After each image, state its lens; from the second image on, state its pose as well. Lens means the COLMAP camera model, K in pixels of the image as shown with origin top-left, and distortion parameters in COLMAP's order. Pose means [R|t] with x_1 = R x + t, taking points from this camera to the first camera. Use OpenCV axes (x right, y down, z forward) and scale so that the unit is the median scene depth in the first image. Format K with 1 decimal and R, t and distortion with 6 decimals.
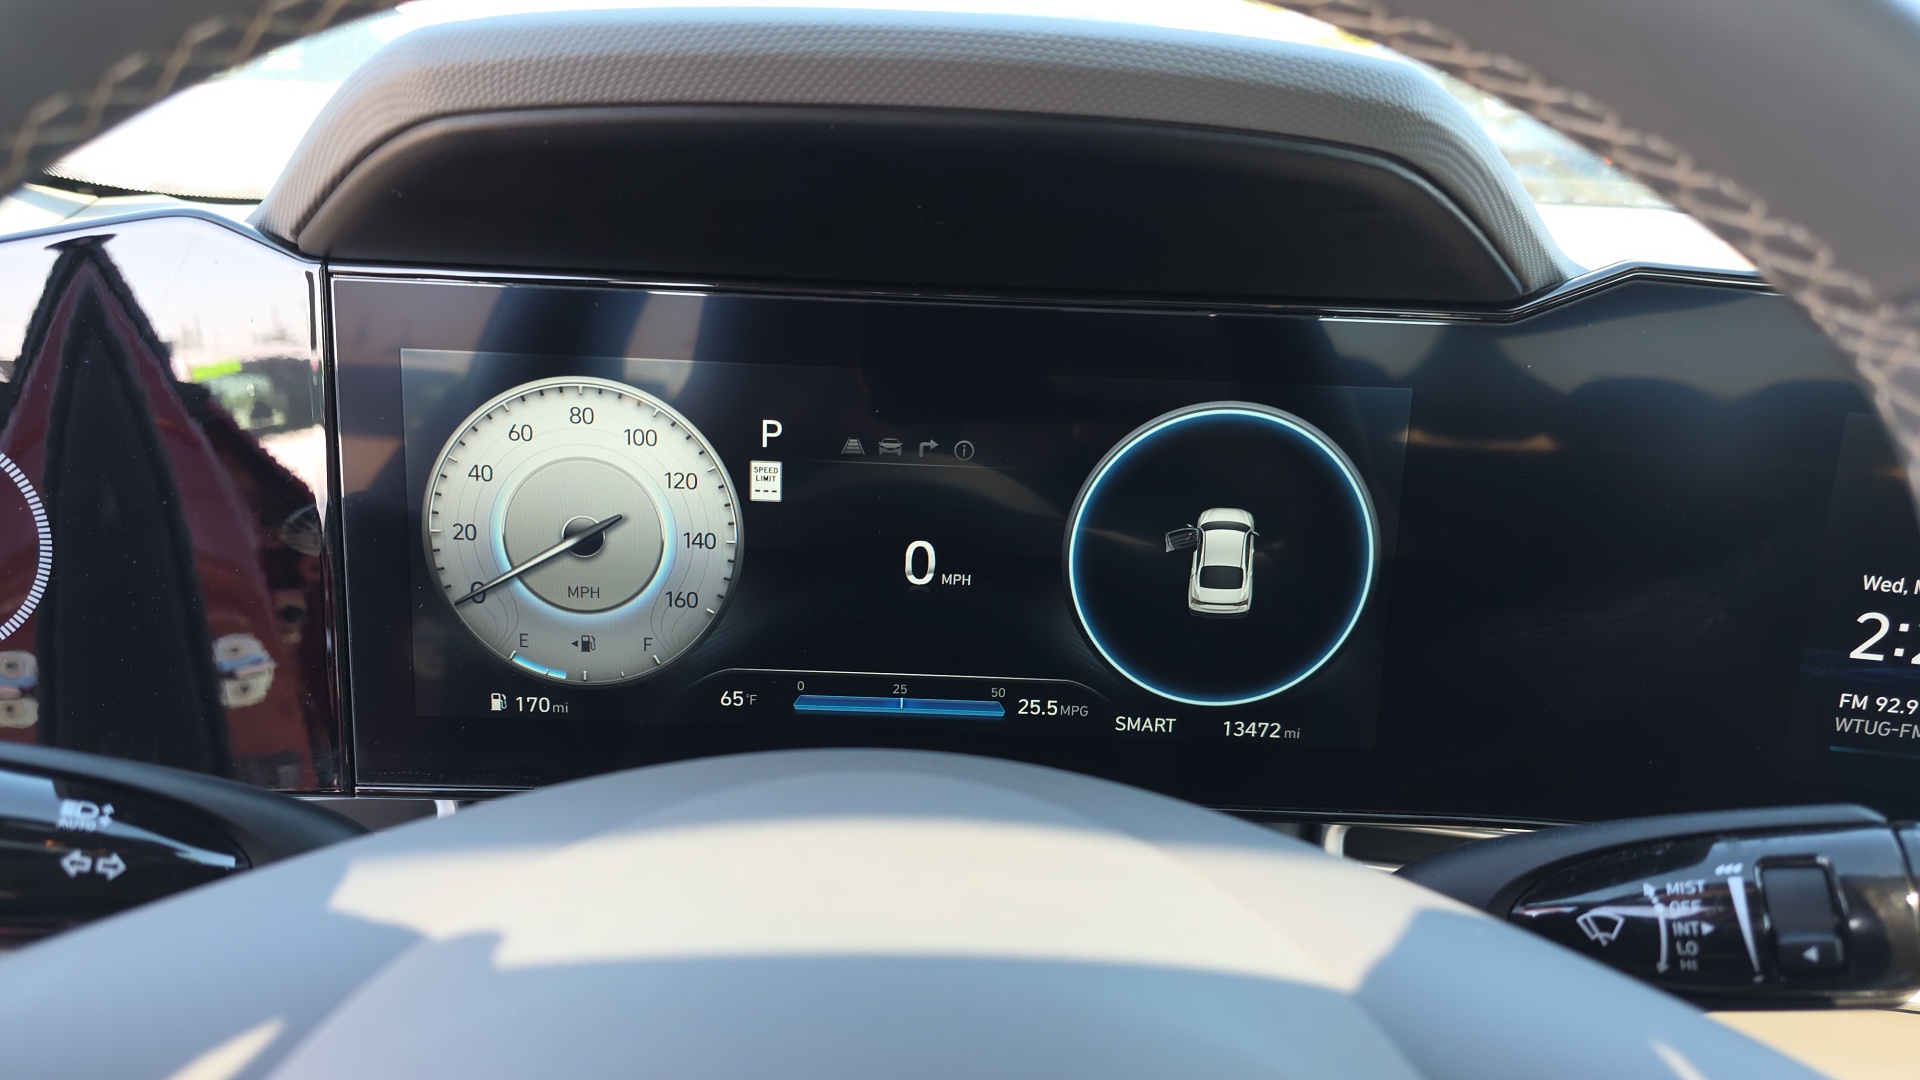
lens RADIAL K [[1302.6, 0, 950.3], [0, 1302.6, 536.7], [0, 0, 1]] dist [0.066471, -0.073451]
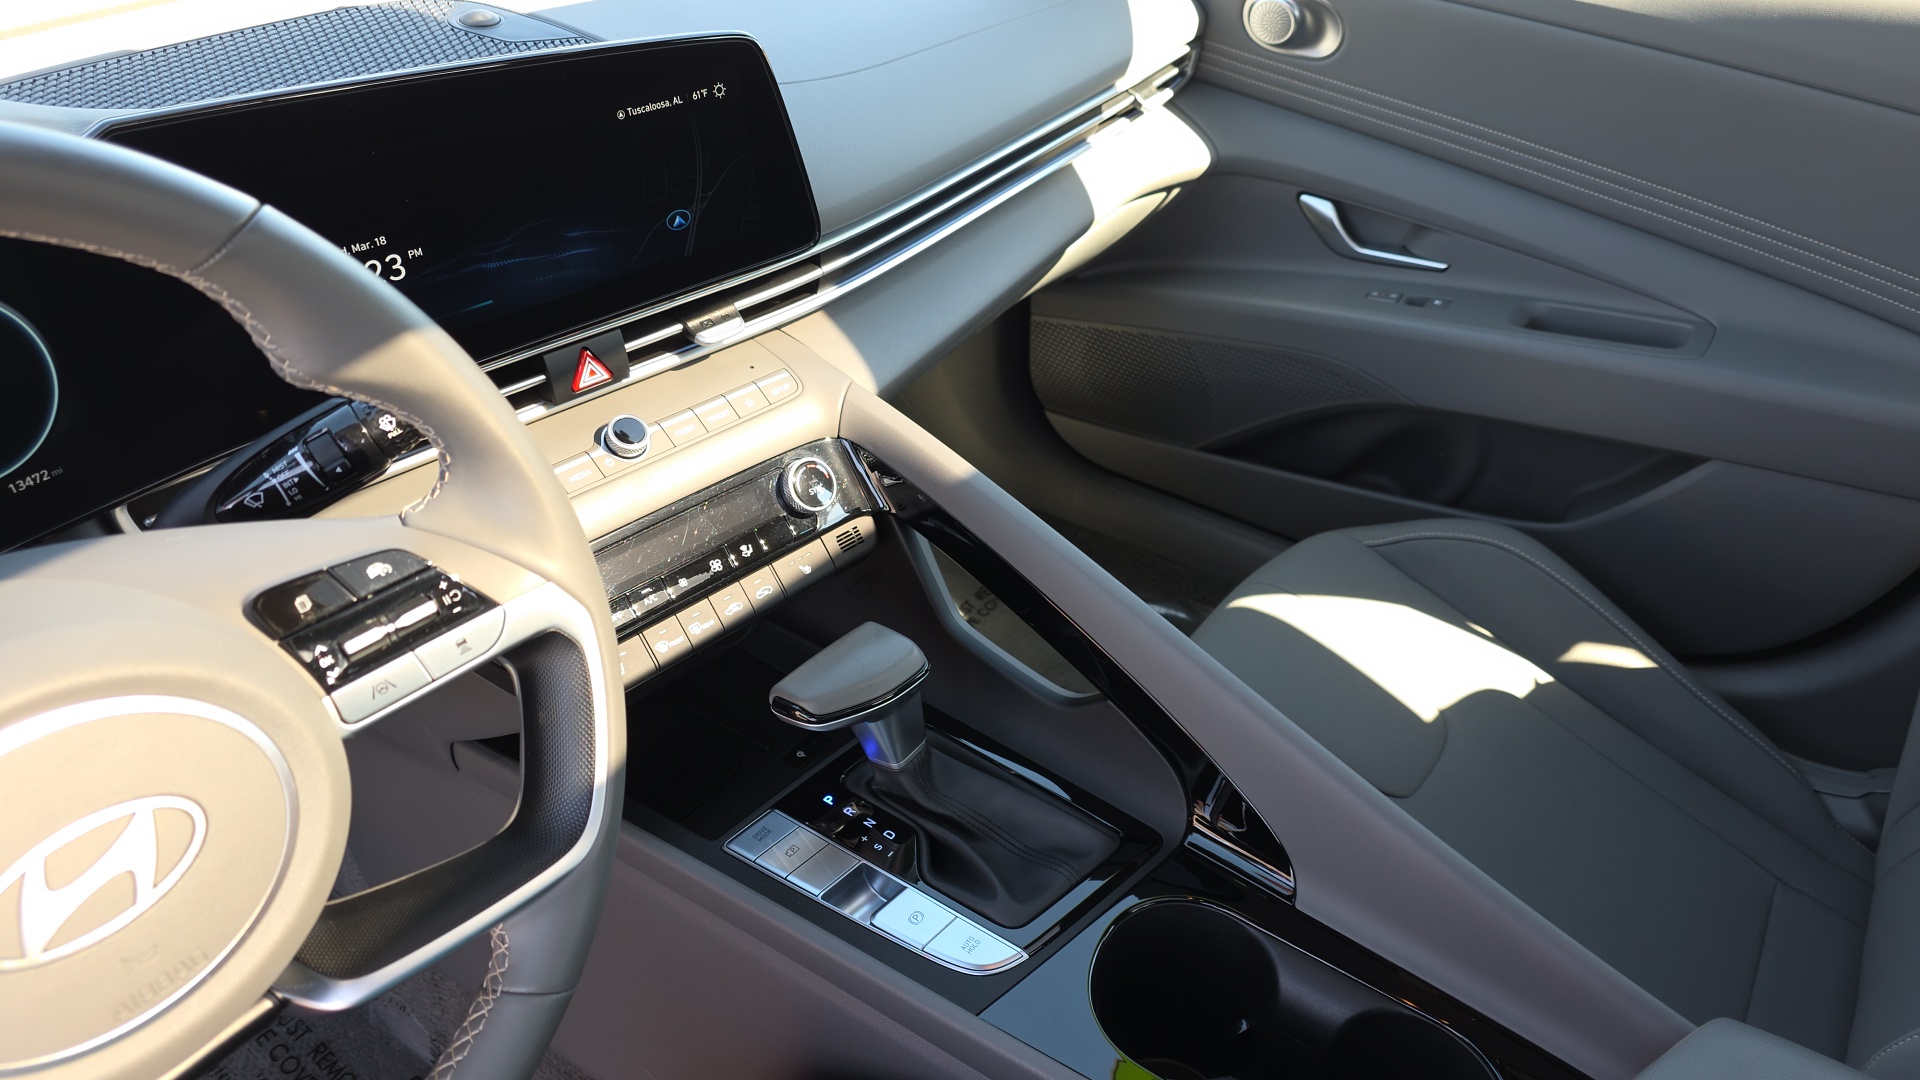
lens RADIAL K [[1302.6, 0, 950.3], [0, 1302.6, 536.7], [0, 0, 1]] dist [0.066471, -0.073451]
pose [[0.595256, -0.499942, 0.629070, -0.142532], [0.259252, 0.860501, 0.438552, -0.207413], [-0.760565, -0.097963, 0.641829, -0.868675]]
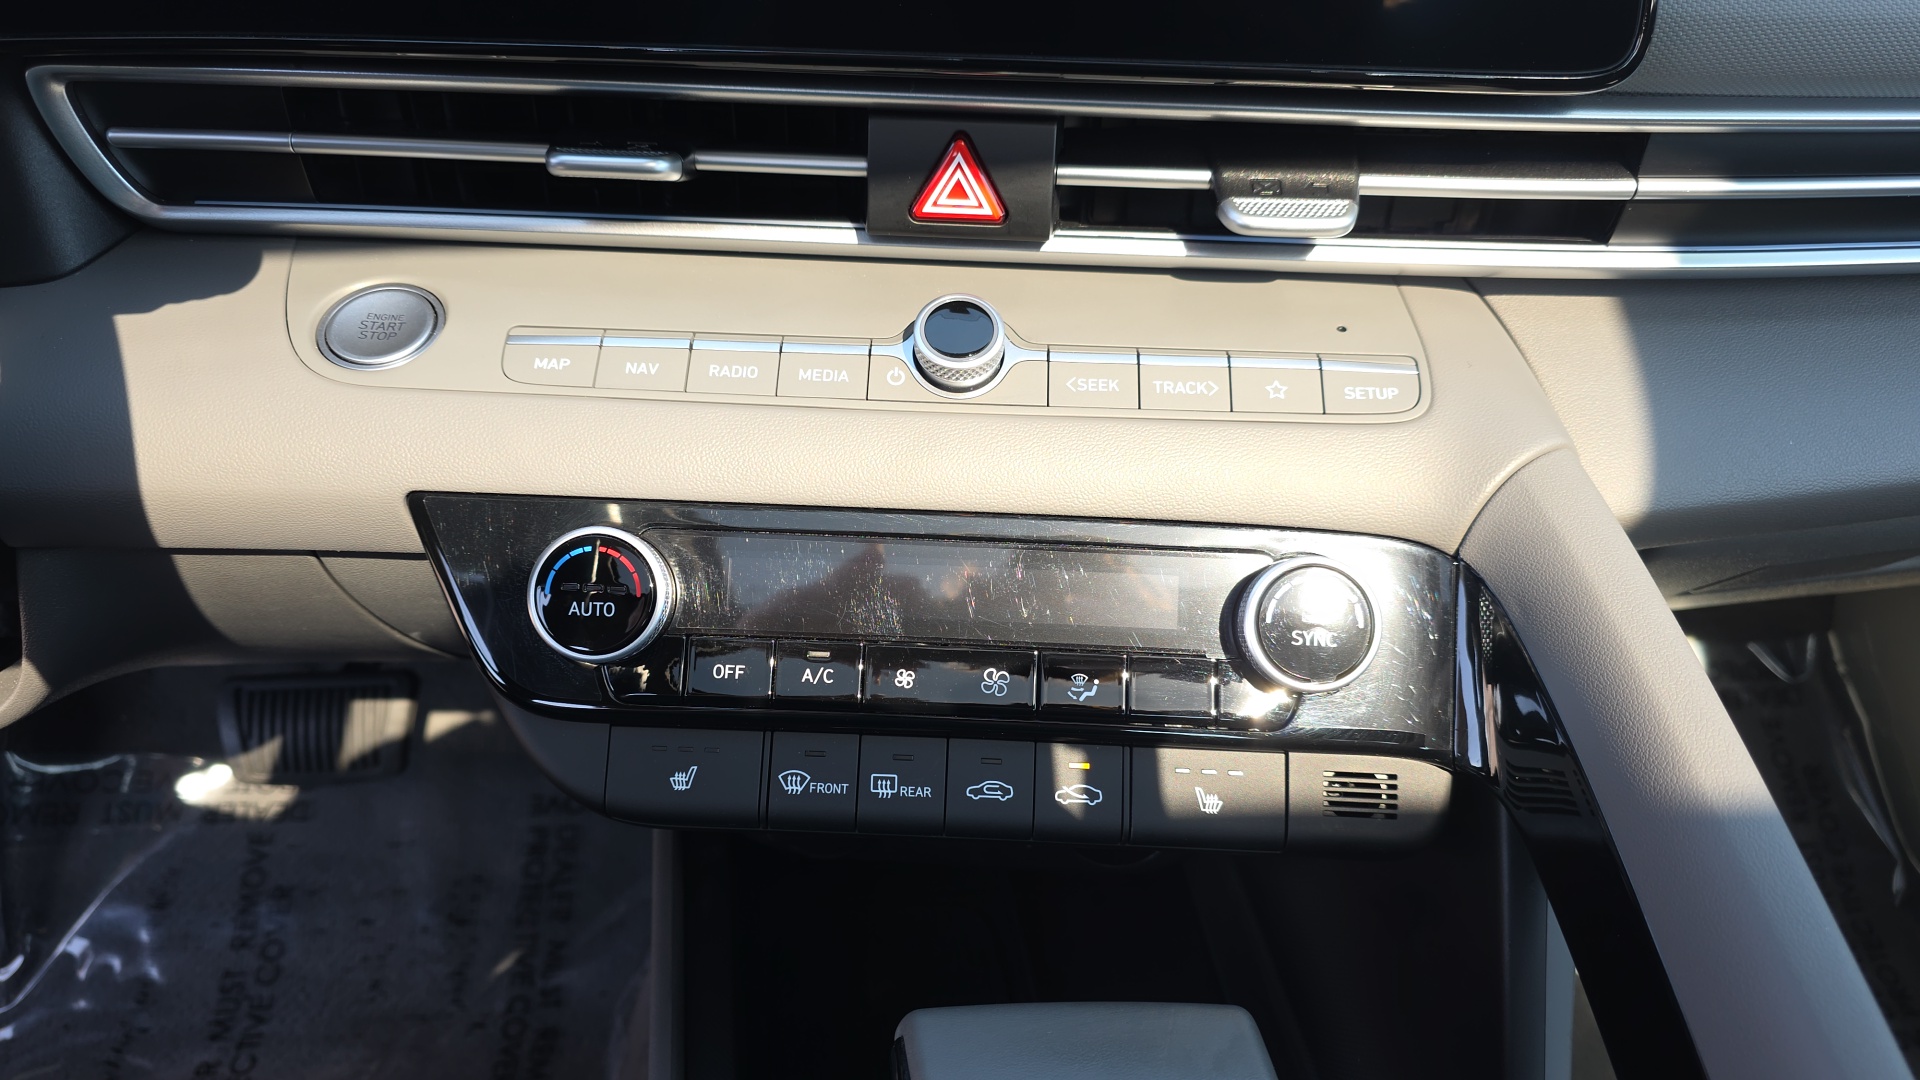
lens RADIAL K [[1331.0, 0, 947.8], [0, 1331.0, 566.7], [0, 0, 1]] dist [0.050038, -0.078798]
pose [[0.994002, -0.078979, 0.075648, 0.915450], [0.055548, 0.960451, 0.272851, 0.363829], [-0.094206, -0.267012, 0.959078, -0.046962]]
